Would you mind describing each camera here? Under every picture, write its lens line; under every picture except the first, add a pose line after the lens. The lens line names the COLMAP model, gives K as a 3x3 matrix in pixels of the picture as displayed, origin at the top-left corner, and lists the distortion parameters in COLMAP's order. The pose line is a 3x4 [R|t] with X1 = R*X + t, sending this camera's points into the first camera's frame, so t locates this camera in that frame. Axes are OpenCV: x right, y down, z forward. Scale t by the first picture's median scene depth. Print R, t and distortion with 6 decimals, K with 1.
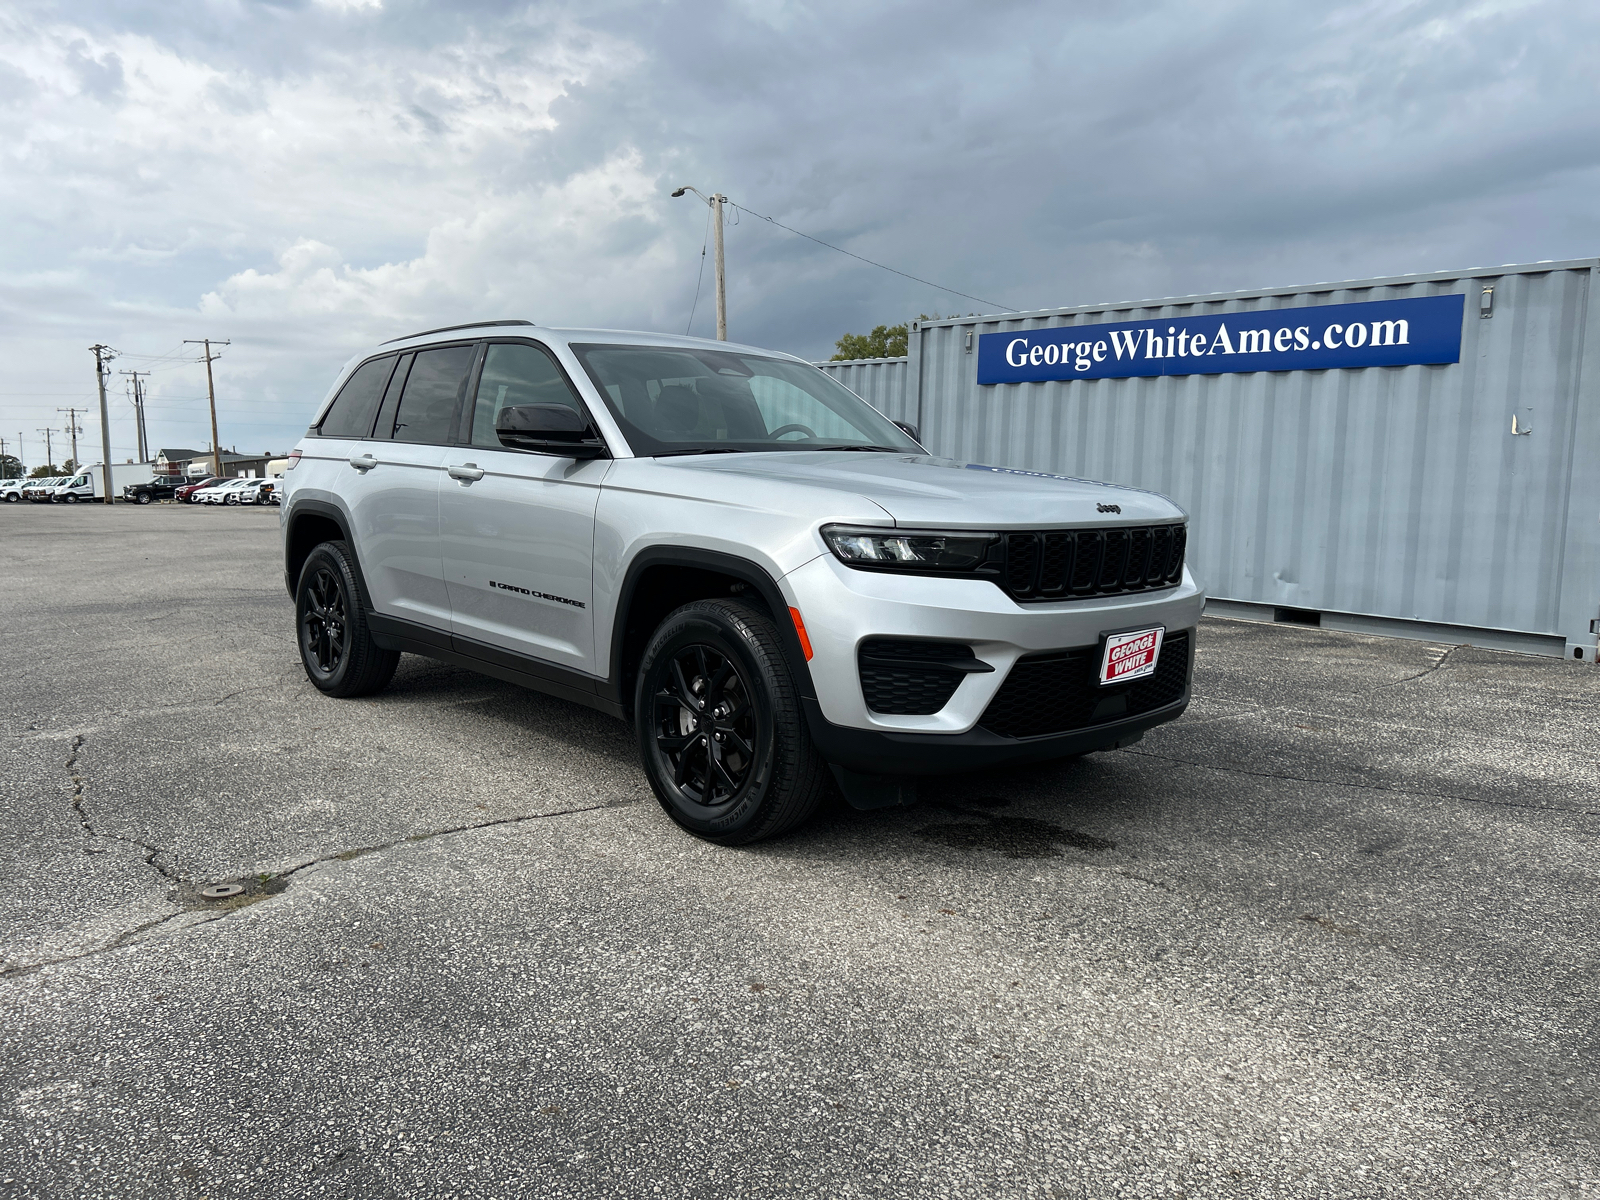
lens RADIAL K [[1186.2, 0, 791.3], [0, 1186.2, 605.1], [0, 0, 1]] dist [0.050988, -0.058101]
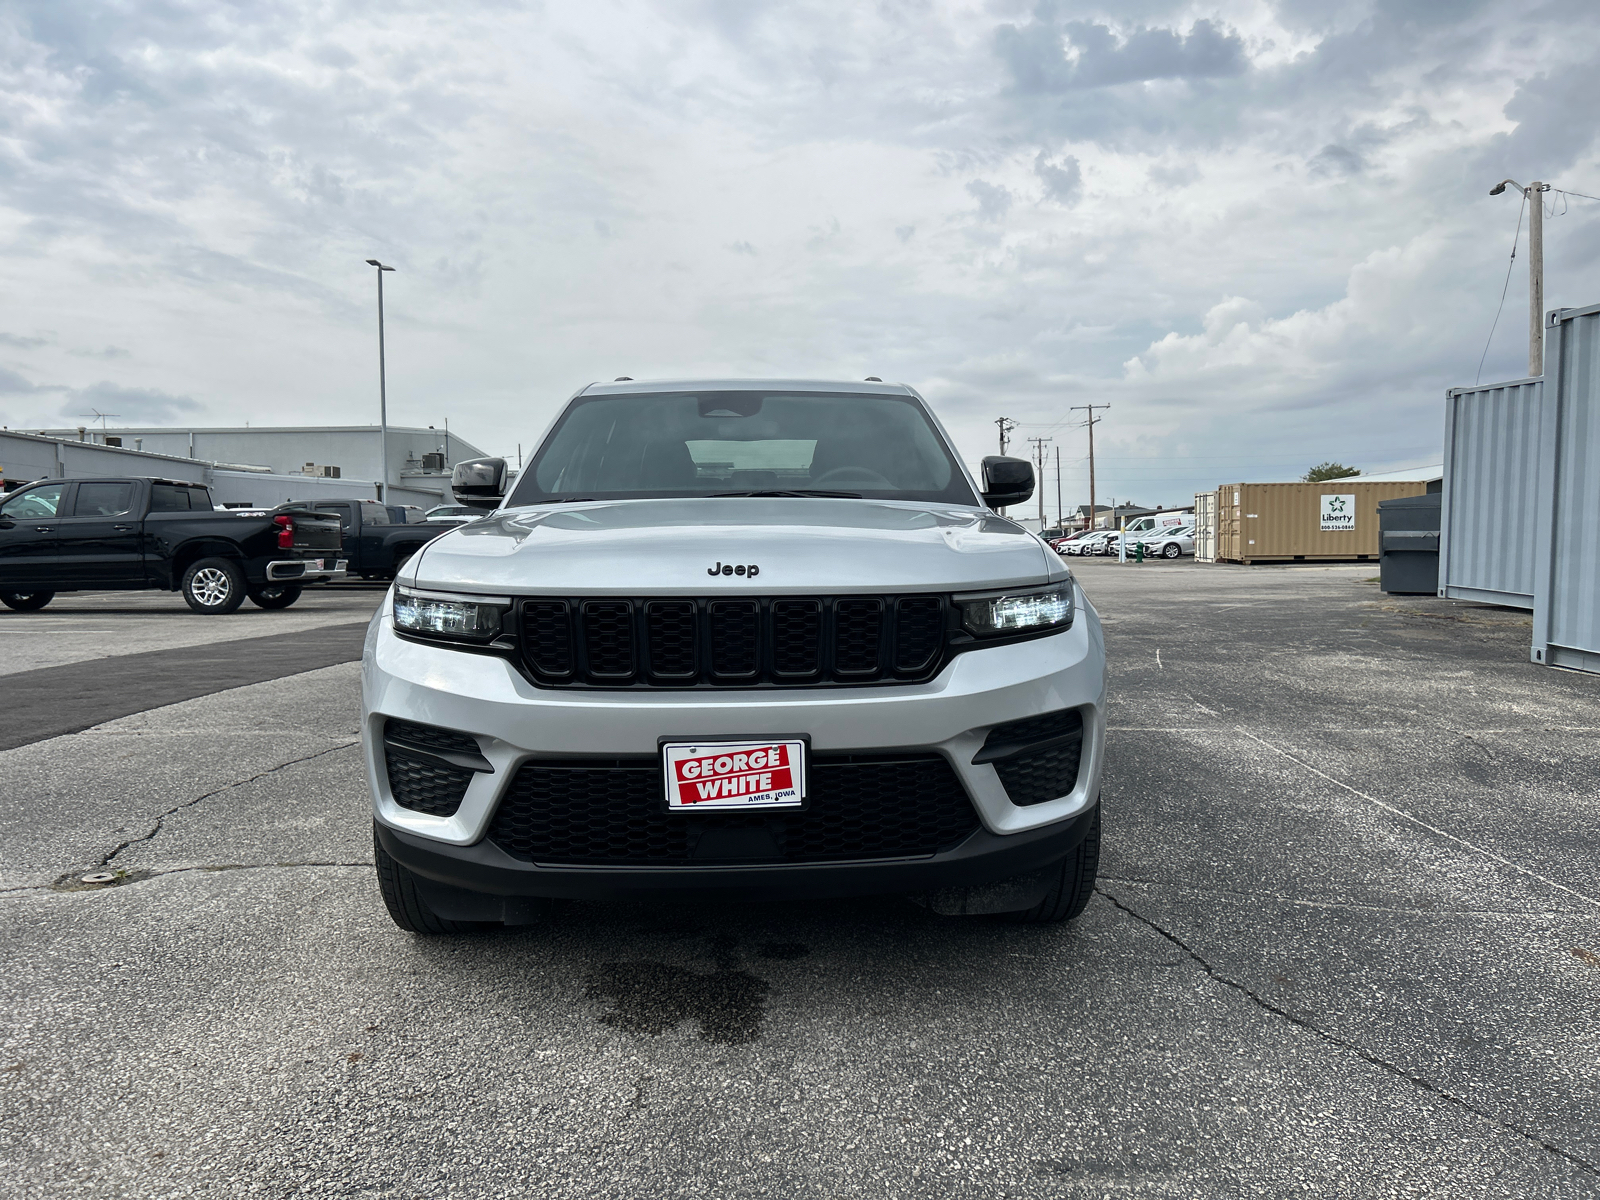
lens RADIAL K [[1192.0, 0, 805.6], [0, 1192.0, 595.9], [0, 0, 1]] dist [0.052966, -0.060400]
pose [[0.765556, 0.026824, -0.642810, 0.776896], [-0.059434, 0.997807, -0.029145, -0.046757], [0.640619, 0.060517, 0.765471, 0.473287]]
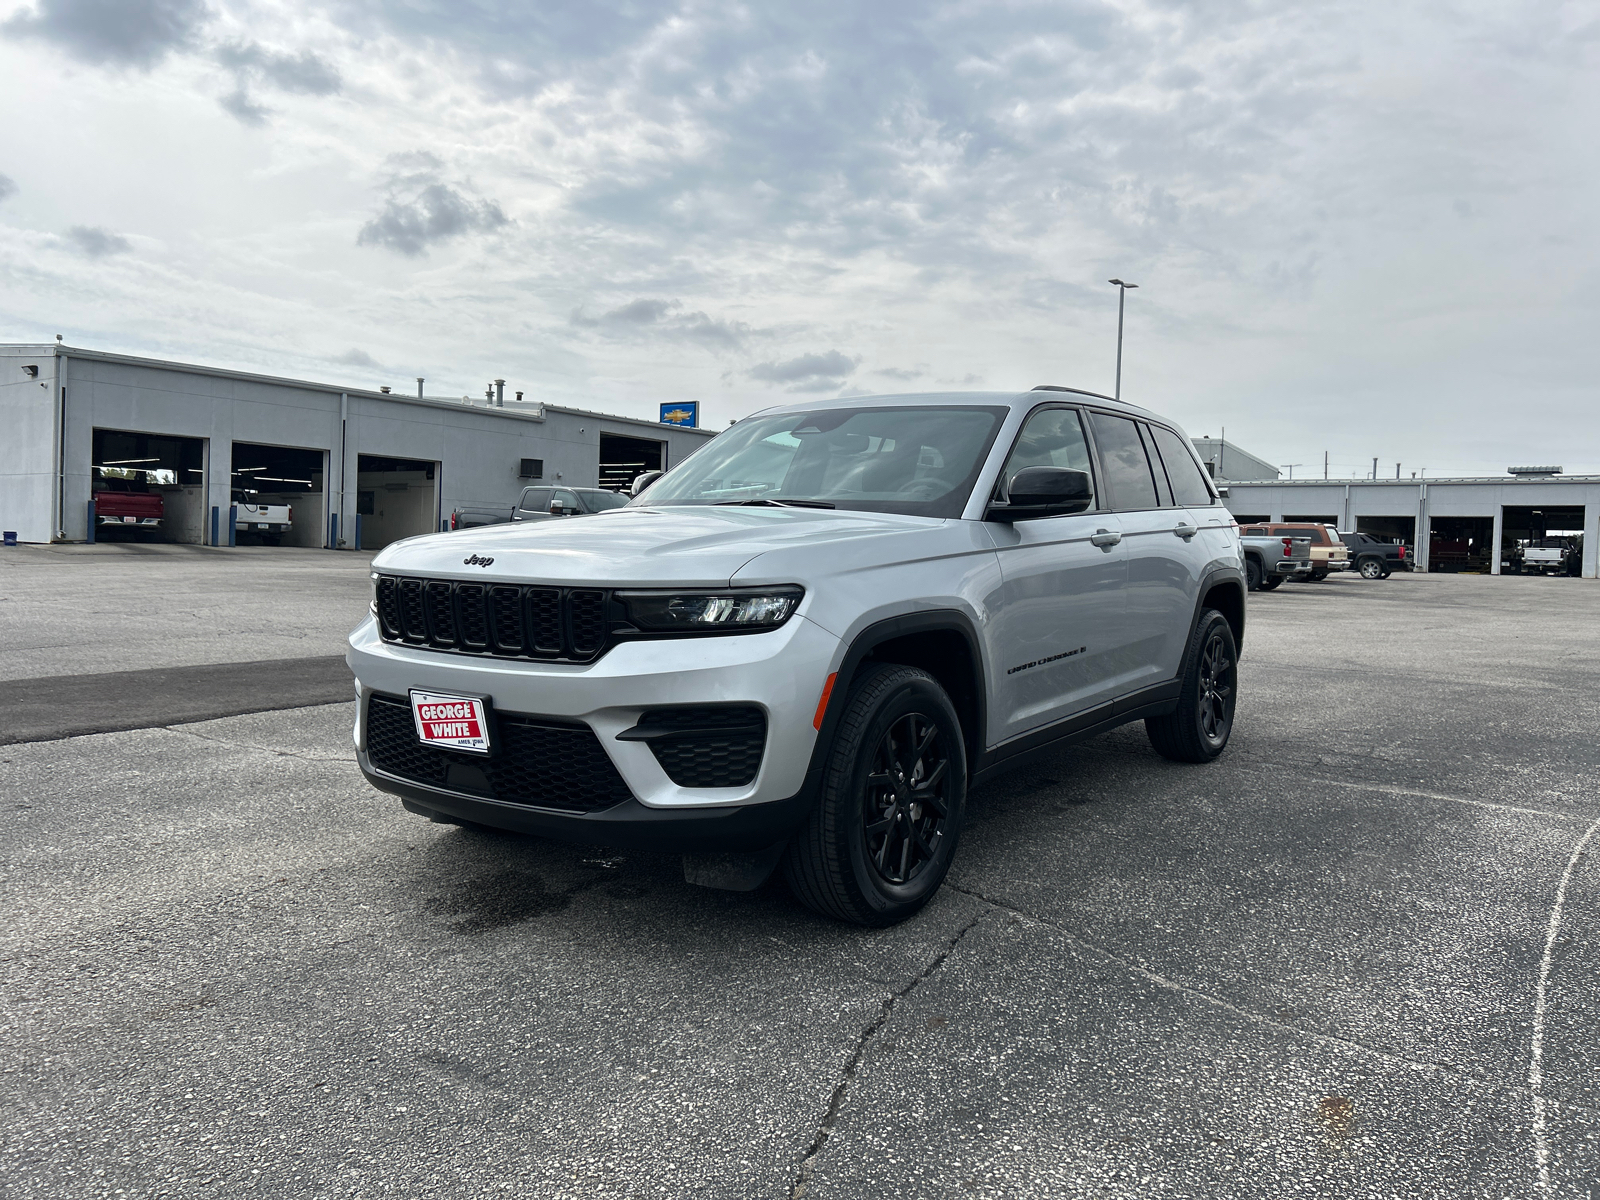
lens RADIAL K [[1186.3, 0, 800.0], [0, 1186.3, 600.0], [0, 0, 1]] dist [0.052287, -0.061254]
pose [[0.217924, 0.055750, -0.974372, 1.230375], [-0.125211, 0.991714, 0.028738, -0.109782], [0.967900, 0.115740, 0.223099, 1.047078]]
